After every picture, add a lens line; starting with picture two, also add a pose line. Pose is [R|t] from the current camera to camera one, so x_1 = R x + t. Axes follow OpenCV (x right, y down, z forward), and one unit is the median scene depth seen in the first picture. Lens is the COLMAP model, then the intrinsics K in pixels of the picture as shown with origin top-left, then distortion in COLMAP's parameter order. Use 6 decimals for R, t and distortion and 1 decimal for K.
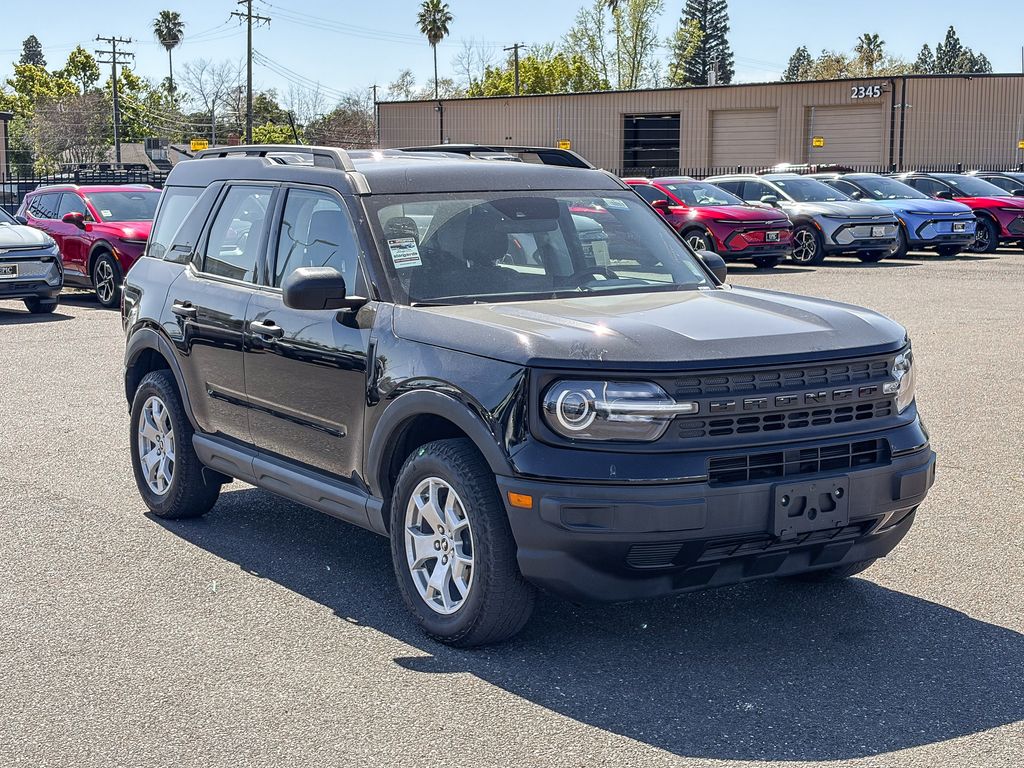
lens RADIAL K [[1831.7, 0, 512.0], [0, 1831.7, 384.0], [0, 0, 1]] dist [-0.004310, -0.160593]
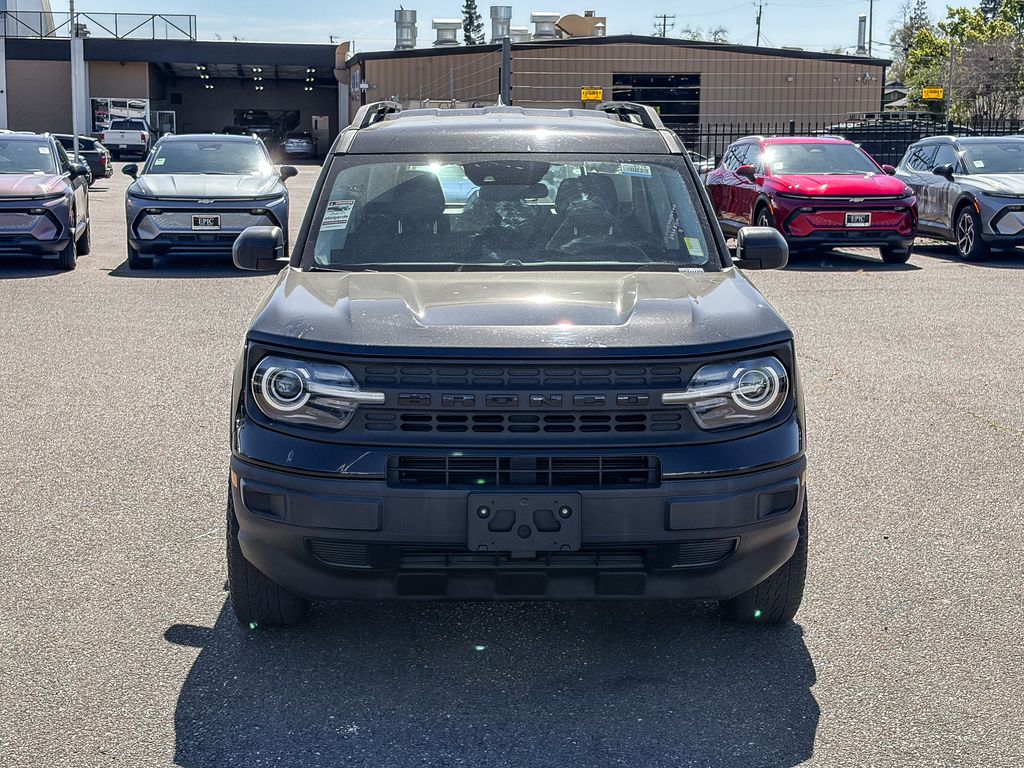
lens RADIAL K [[1818.5, 0, 512.0], [0, 1818.5, 384.0], [0, 0, 1]] dist [0.203308, 0.144489]
pose [[0.851582, 0.088410, -0.516712, 0.589425], [-0.074087, 0.996080, 0.048329, -0.040362], [0.518960, -0.002875, 0.854794, 0.246631]]
